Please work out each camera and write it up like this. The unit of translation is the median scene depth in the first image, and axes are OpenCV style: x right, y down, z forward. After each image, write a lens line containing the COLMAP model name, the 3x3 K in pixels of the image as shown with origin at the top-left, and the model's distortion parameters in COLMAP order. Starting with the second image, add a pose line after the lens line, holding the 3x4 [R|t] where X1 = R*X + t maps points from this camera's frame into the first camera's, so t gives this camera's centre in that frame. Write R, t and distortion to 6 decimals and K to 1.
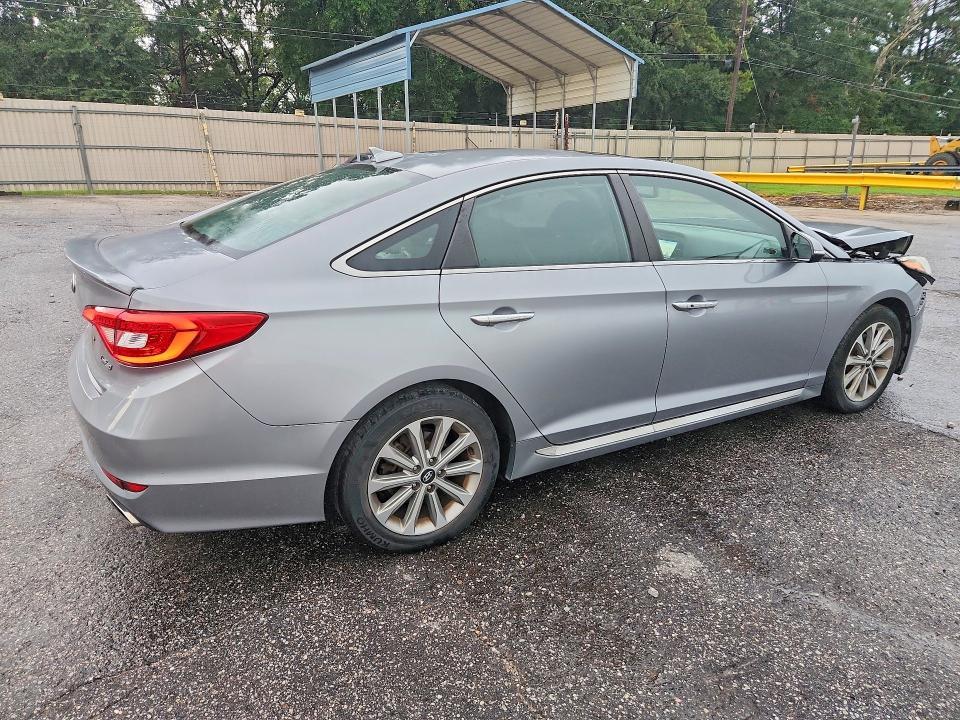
lens RADIAL K [[717.9, 0, 469.7], [0, 717.9, 357.1], [0, 0, 1]] dist [0.011792, -0.048436]
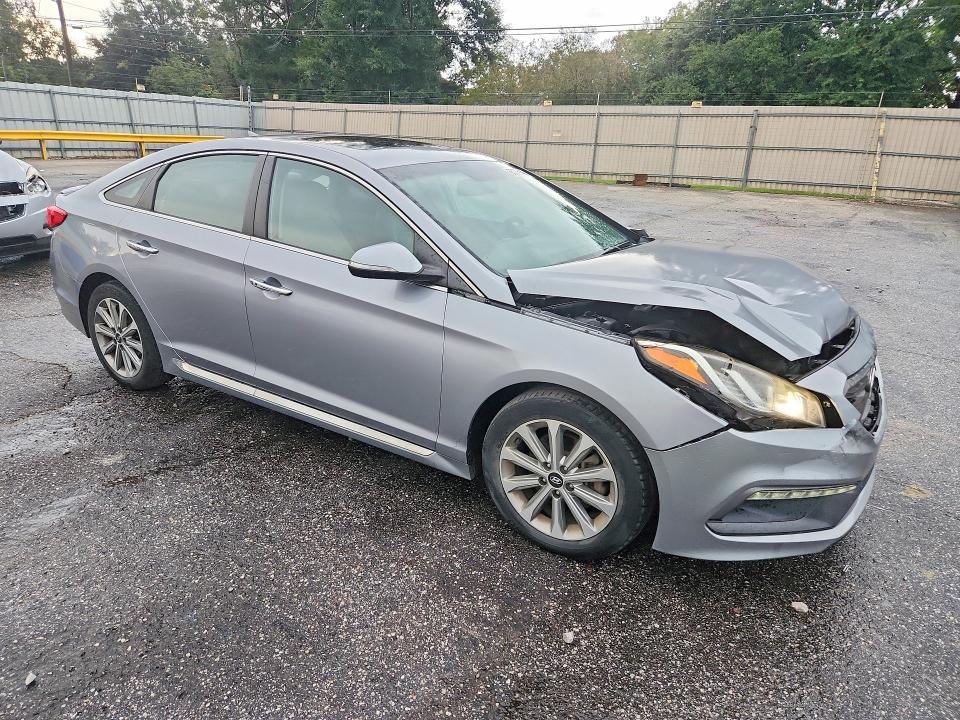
lens RADIAL K [[717.9, 0, 469.7], [0, 717.9, 357.1], [0, 0, 1]] dist [0.011792, -0.048436]
pose [[0.262234, 0.262167, -0.928710, 0.465201], [-0.273357, 0.943151, 0.189058, -0.085672], [0.925478, 0.204292, 0.318992, 0.333500]]
